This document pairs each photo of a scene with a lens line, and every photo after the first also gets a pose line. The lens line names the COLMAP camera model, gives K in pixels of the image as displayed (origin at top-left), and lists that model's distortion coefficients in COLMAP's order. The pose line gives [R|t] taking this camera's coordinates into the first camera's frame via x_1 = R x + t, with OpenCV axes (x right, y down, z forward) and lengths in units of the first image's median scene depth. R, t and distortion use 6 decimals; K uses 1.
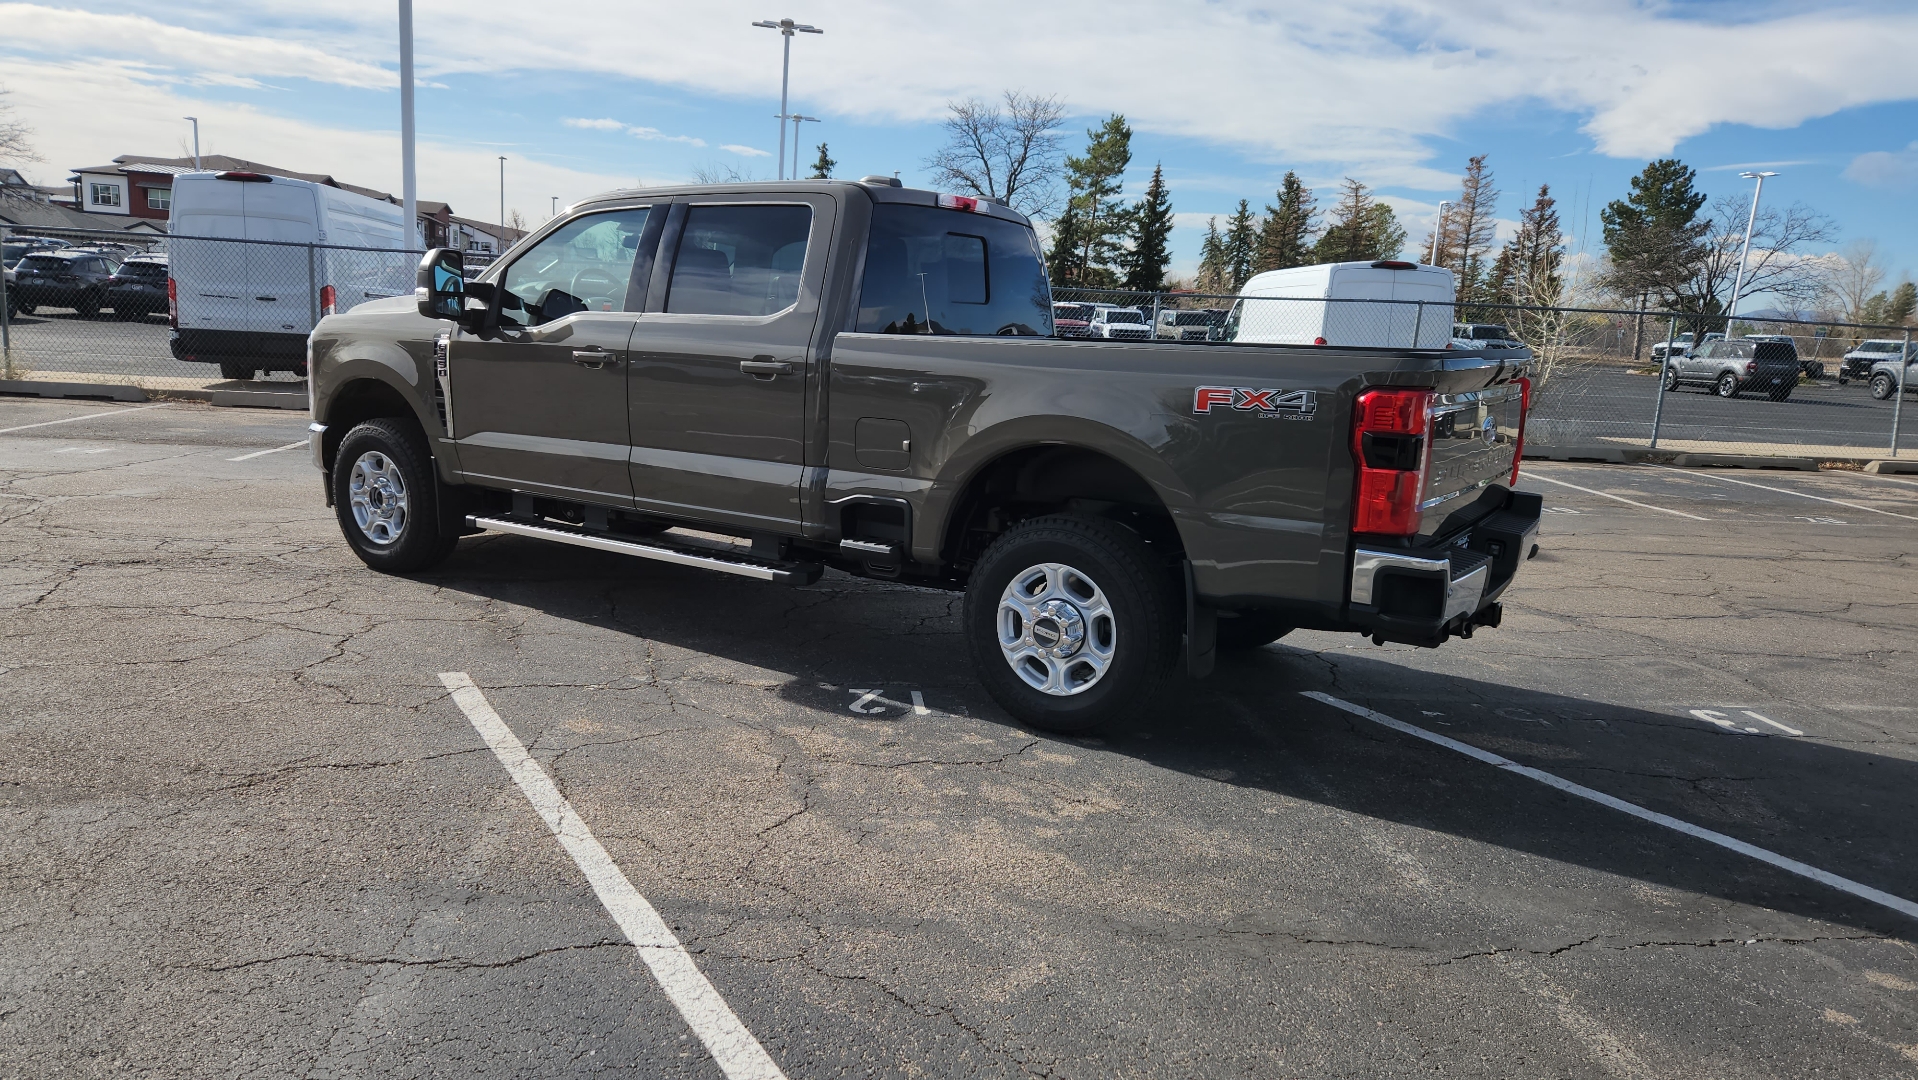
lens RADIAL K [[1281.2, 0, 926.5], [0, 1281.2, 551.1], [0, 0, 1]] dist [0.075653, -0.058695]
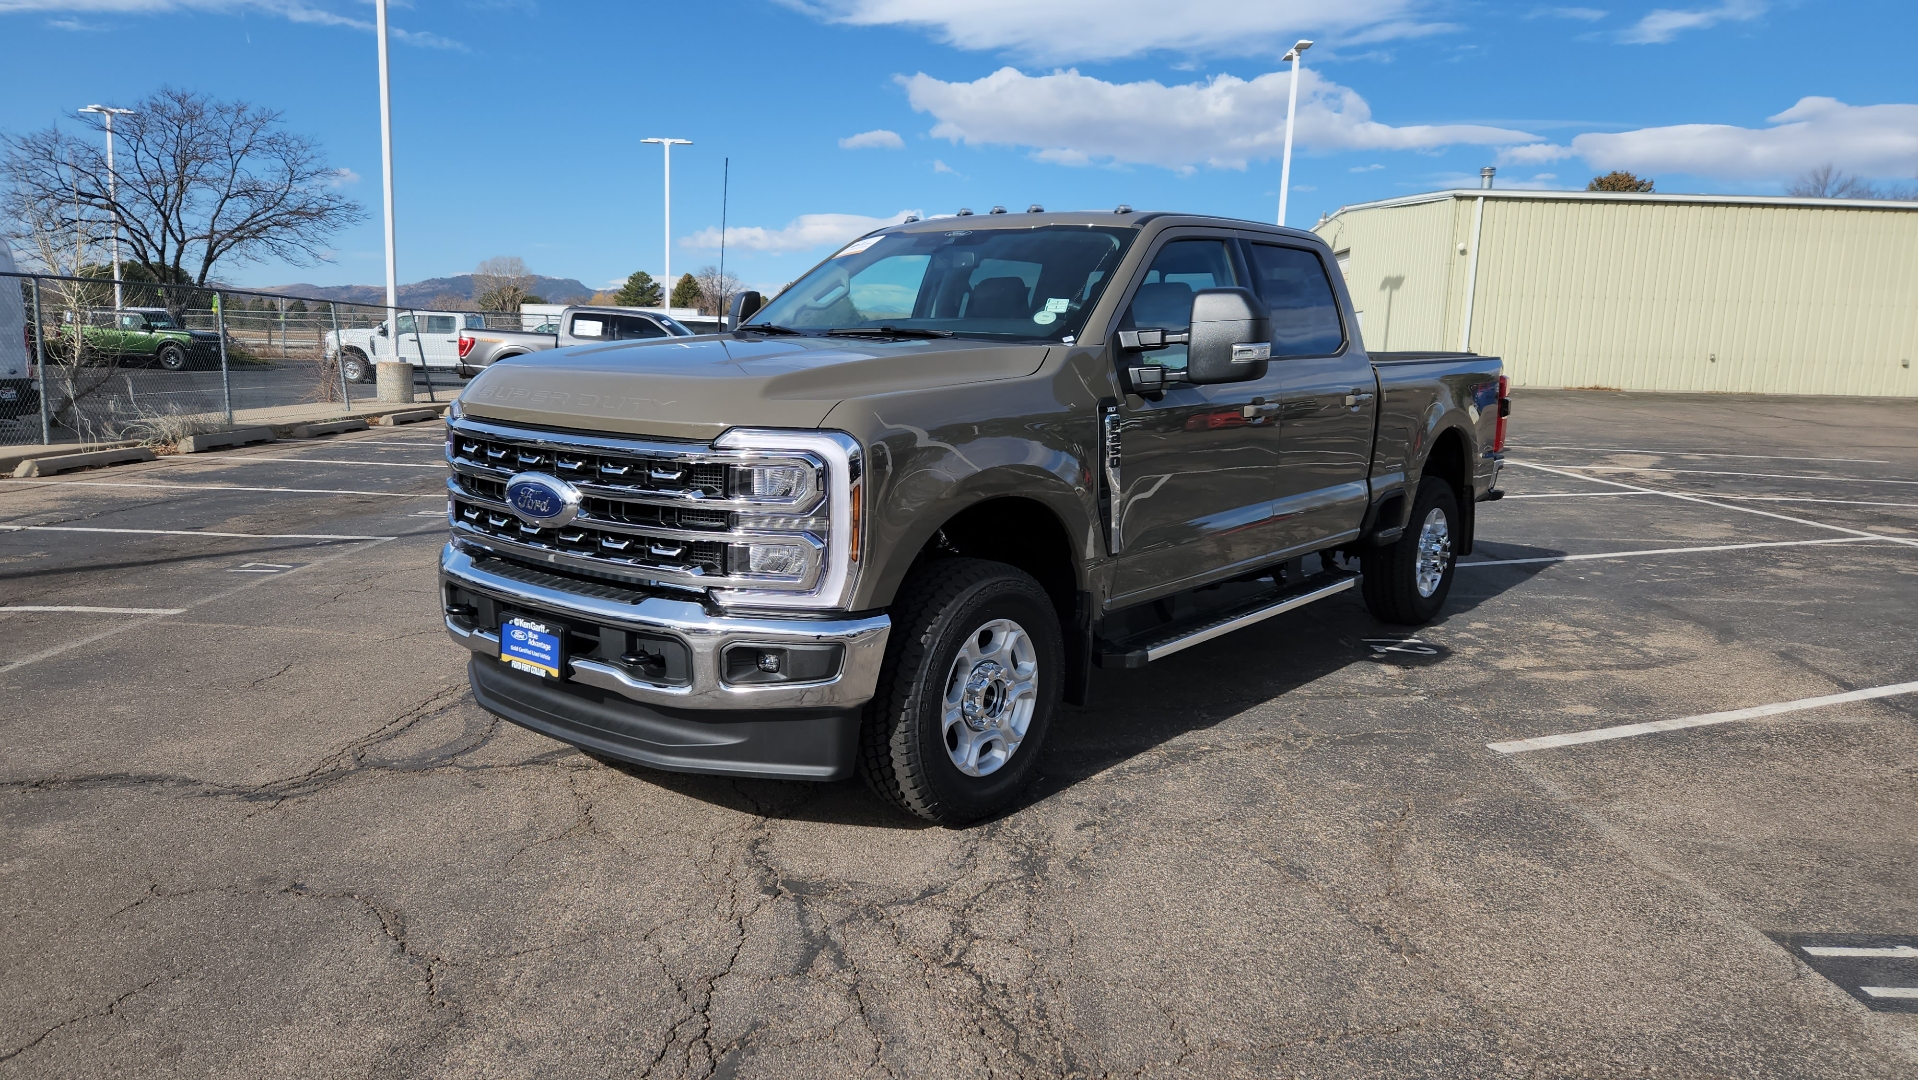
lens RADIAL K [[1282.7, 0, 922.7], [0, 1282.7, 537.2], [0, 0, 1]] dist [0.072328, -0.057390]
pose [[0.104631, -0.195056, 0.975195, -1.139417], [0.164895, 0.970407, 0.176406, -0.255149], [-0.980746, 0.142348, 0.133699, 1.097242]]
